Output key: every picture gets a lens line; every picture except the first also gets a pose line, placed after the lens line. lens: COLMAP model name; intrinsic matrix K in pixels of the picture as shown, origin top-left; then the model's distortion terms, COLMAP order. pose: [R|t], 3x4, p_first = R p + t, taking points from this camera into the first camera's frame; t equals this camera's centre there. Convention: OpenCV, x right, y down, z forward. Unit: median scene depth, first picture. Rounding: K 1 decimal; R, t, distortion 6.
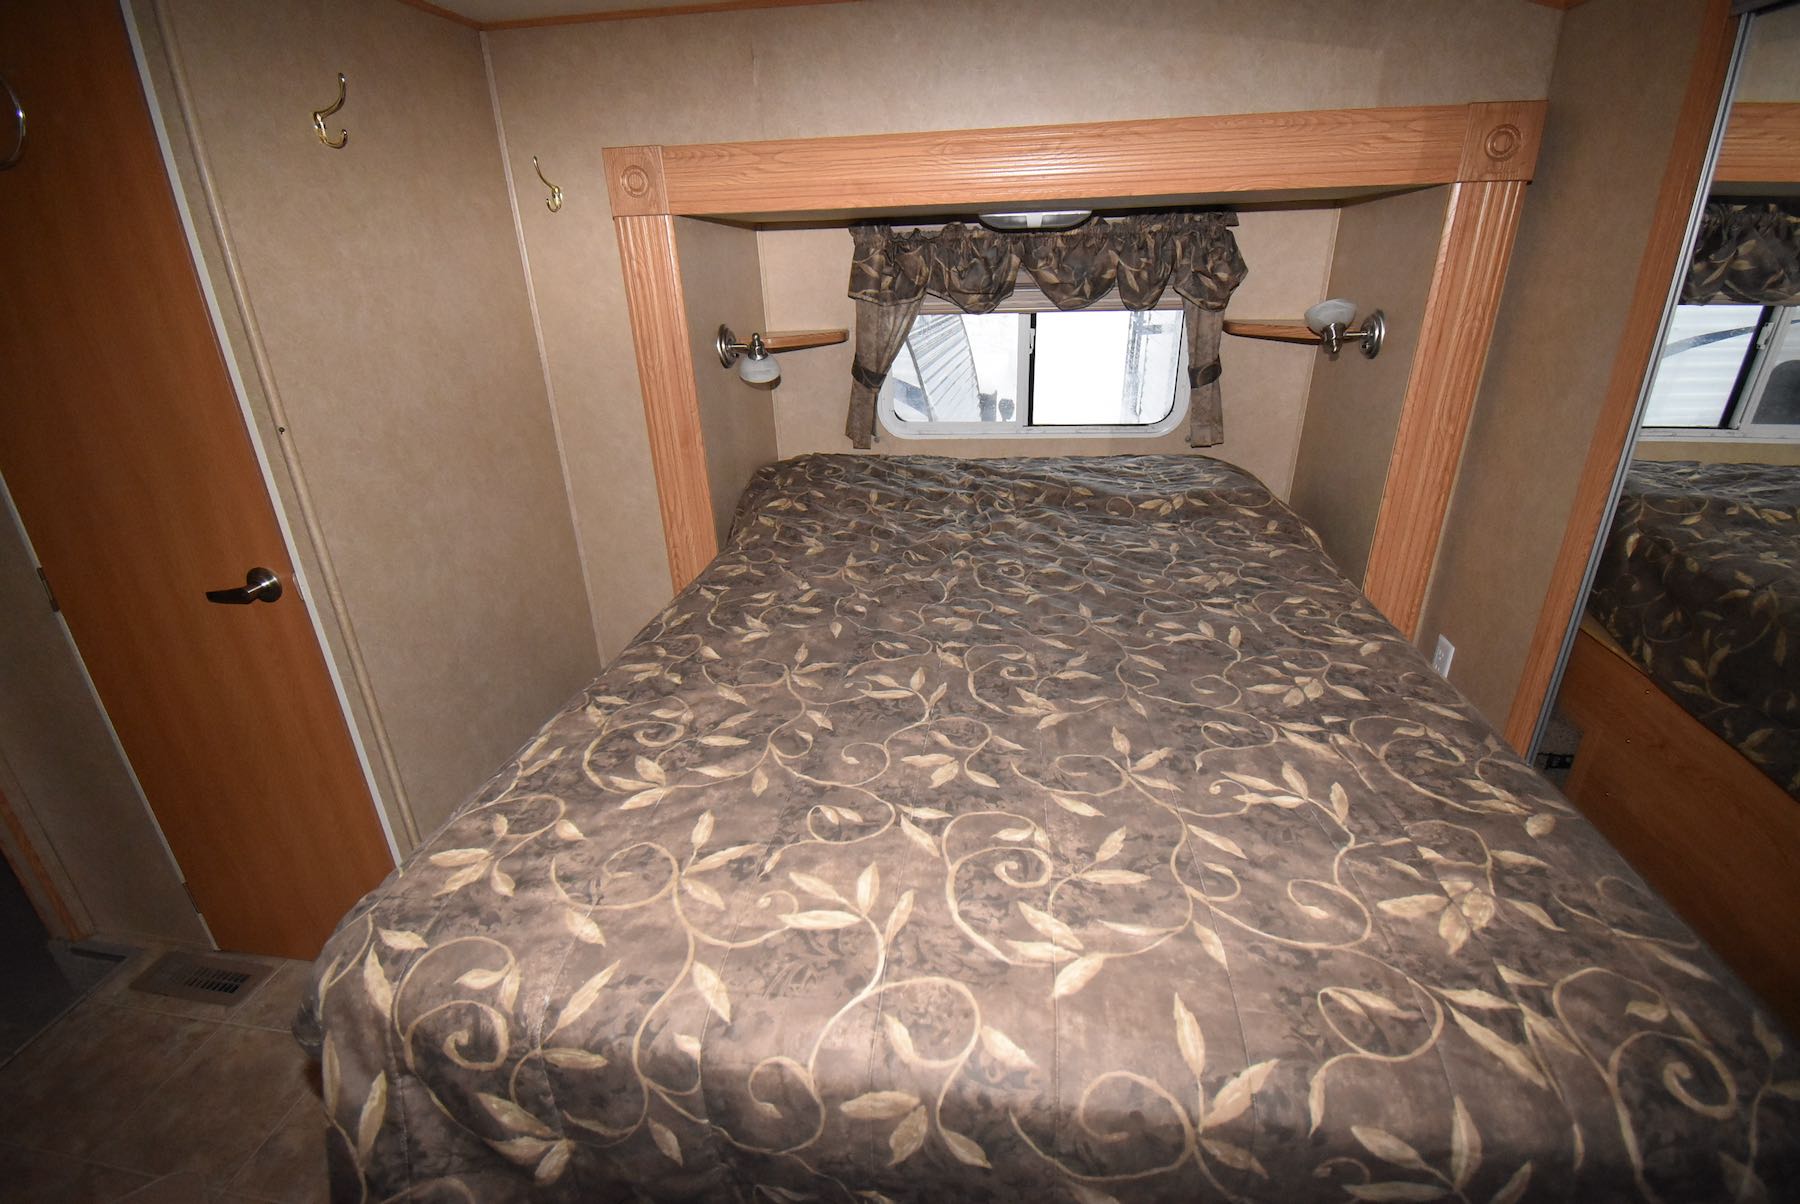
lens RADIAL K [[806.4, 0, 908.0], [0, 806.4, 601.1], [0, 0, 1]] dist [0.013357, -0.018617]
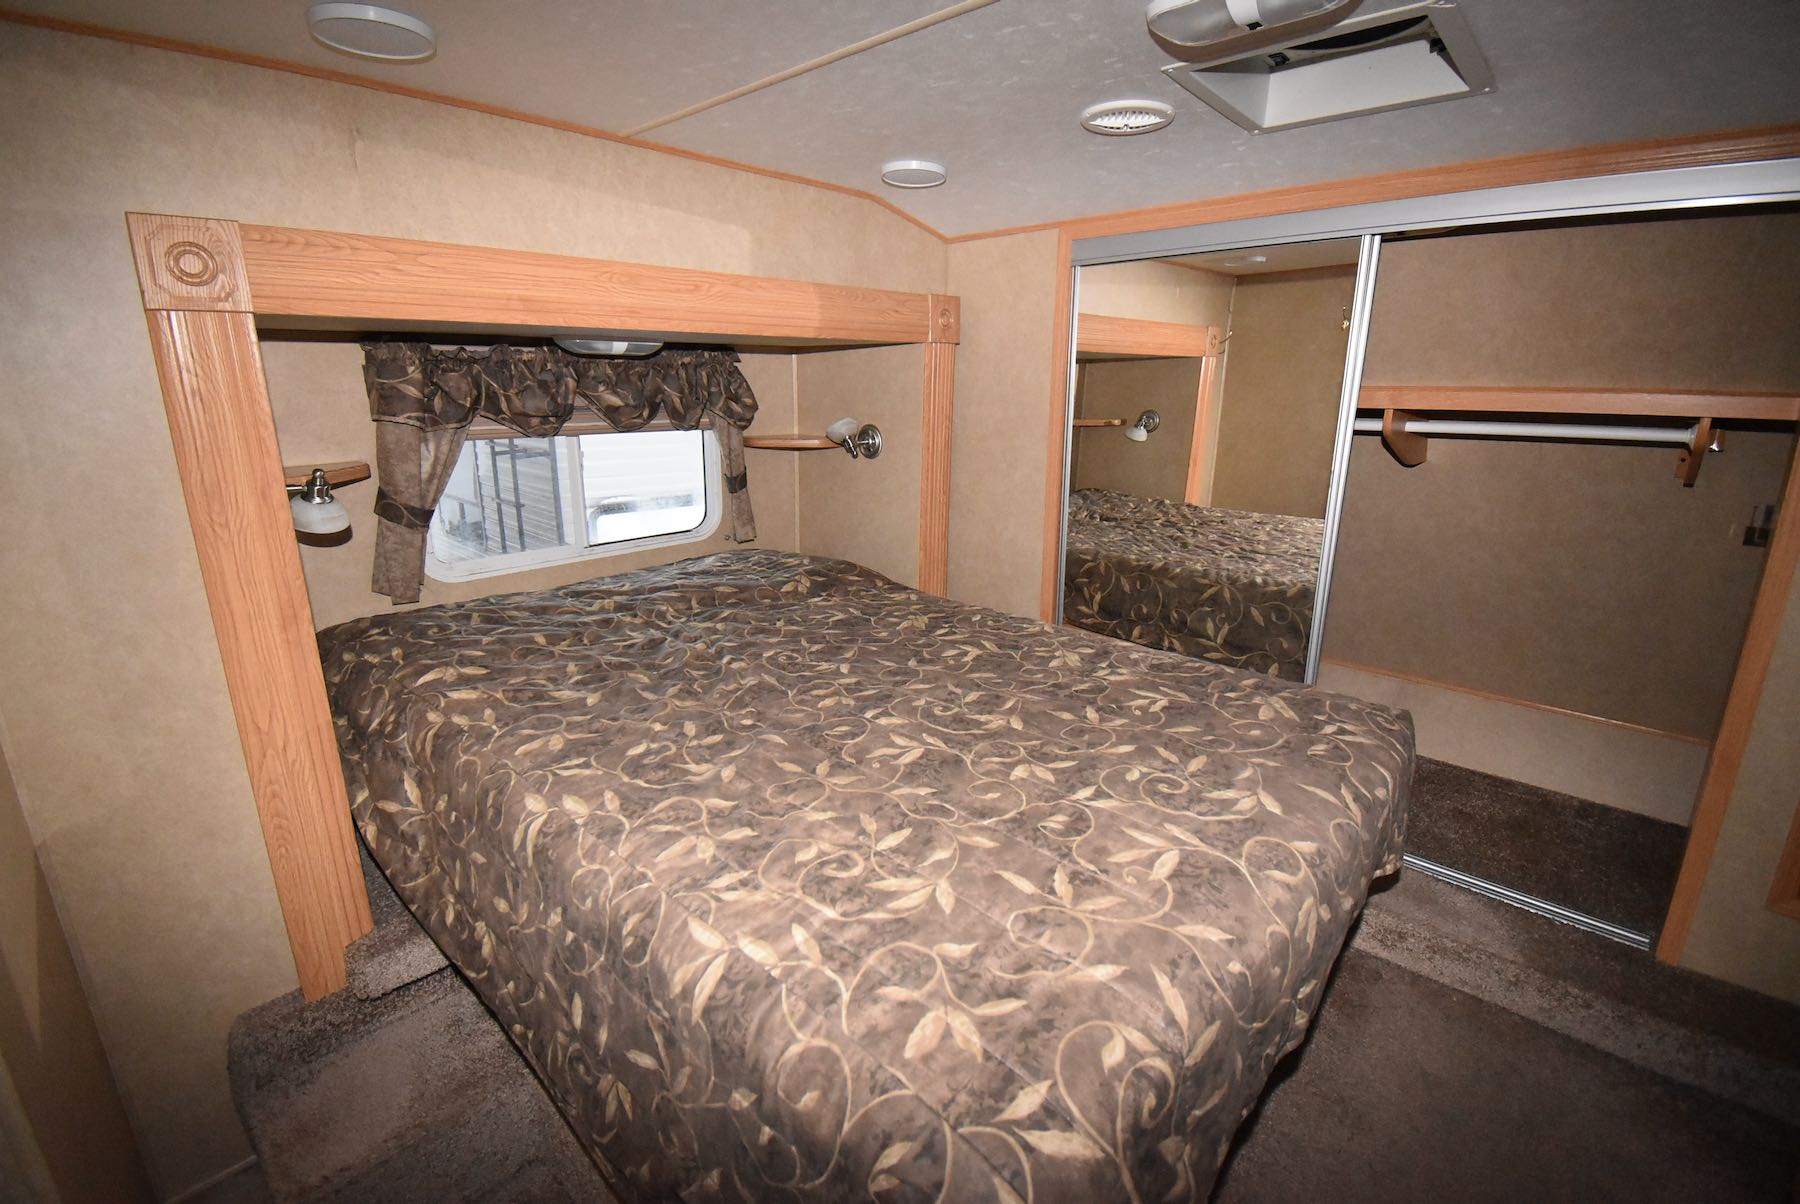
lens RADIAL K [[806.4, 0, 904.0], [0, 806.4, 596.4], [0, 0, 1]] dist [0.013357, -0.018617]
pose [[0.567323, -0.186966, 0.801990, -0.760646], [0.306273, 0.951929, 0.005264, -0.088307], [-0.764422, 0.242642, 0.597314, 0.257163]]
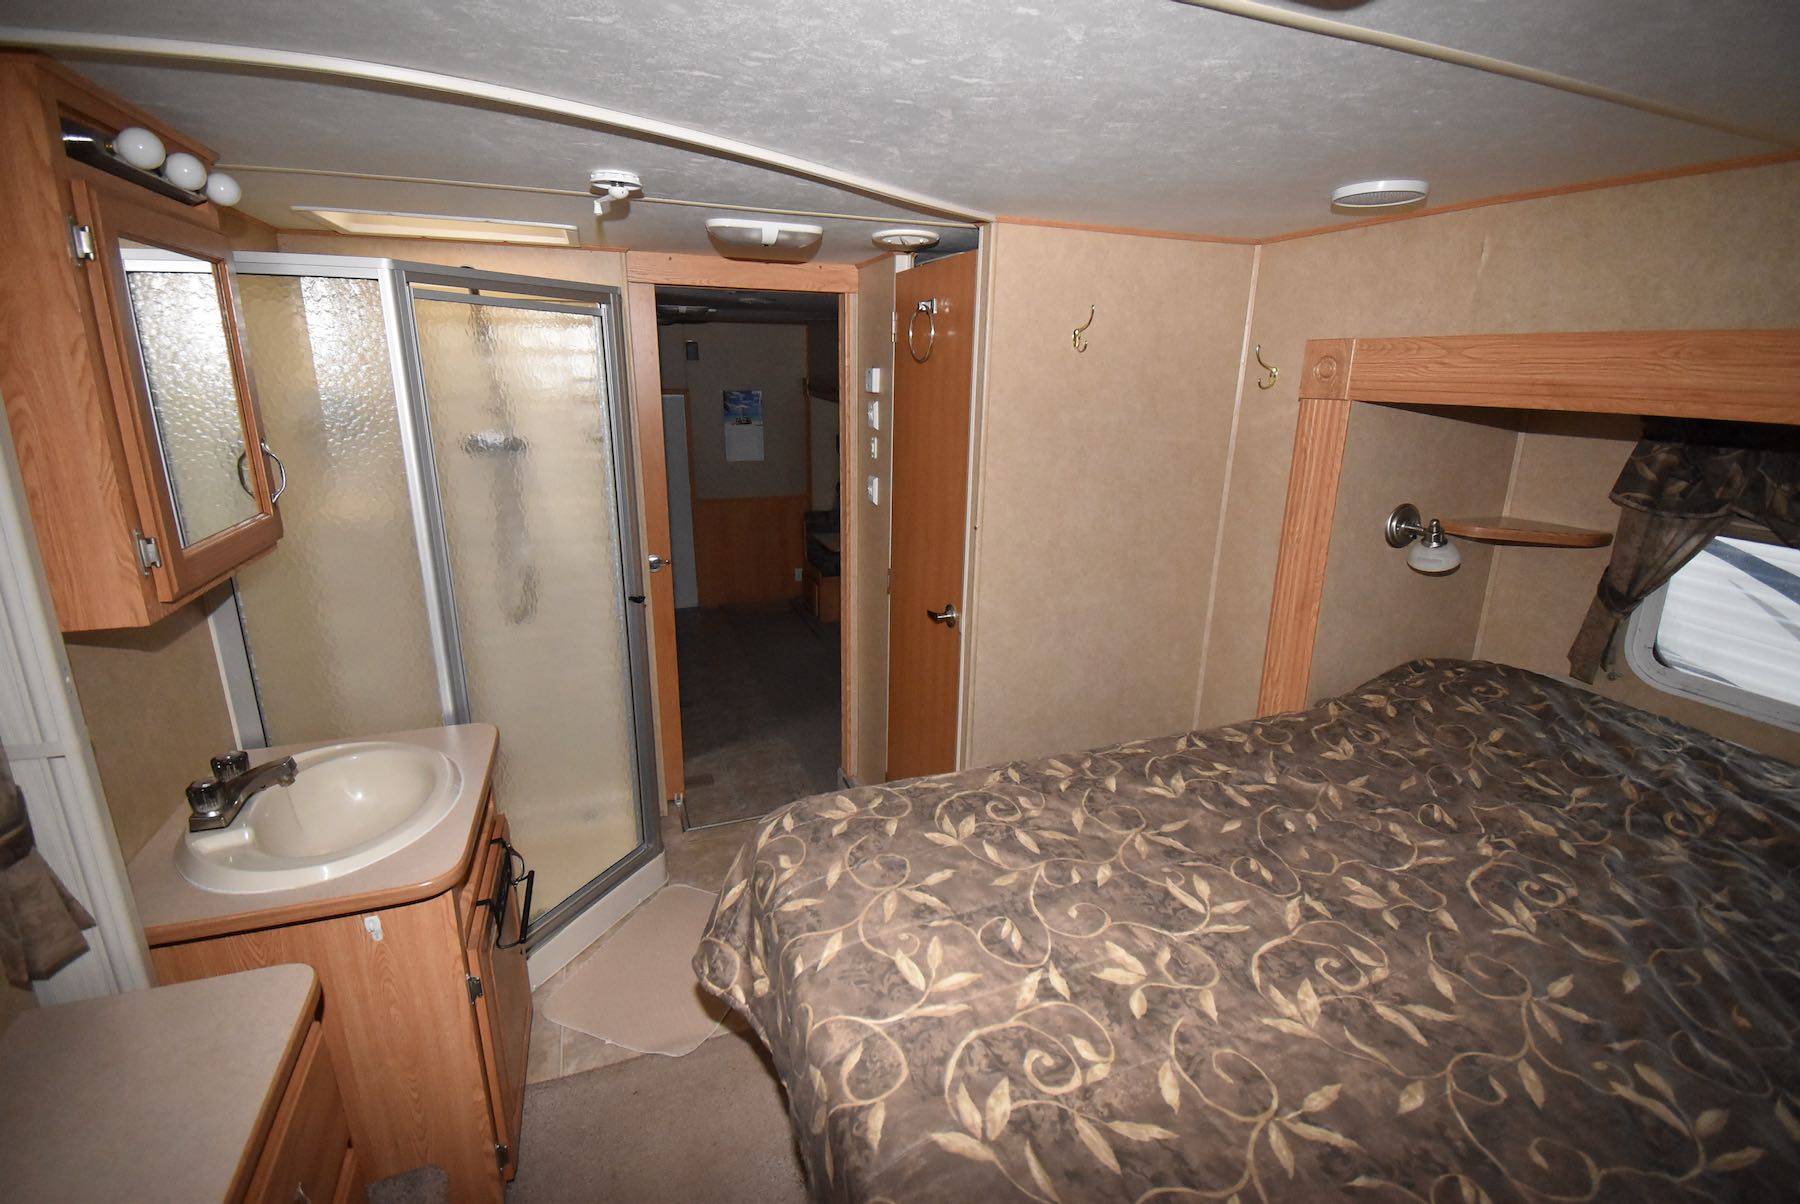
lens RADIAL K [[806.4, 0, 883.3], [0, 806.4, 591.4], [0, 0, 1]] dist [0.013357, -0.018617]
pose [[0.463545, 0.265962, -0.845216, 0.477187], [-0.369404, 0.925046, 0.088488, -0.161979], [0.805399, 0.271208, 0.527048, 0.059933]]
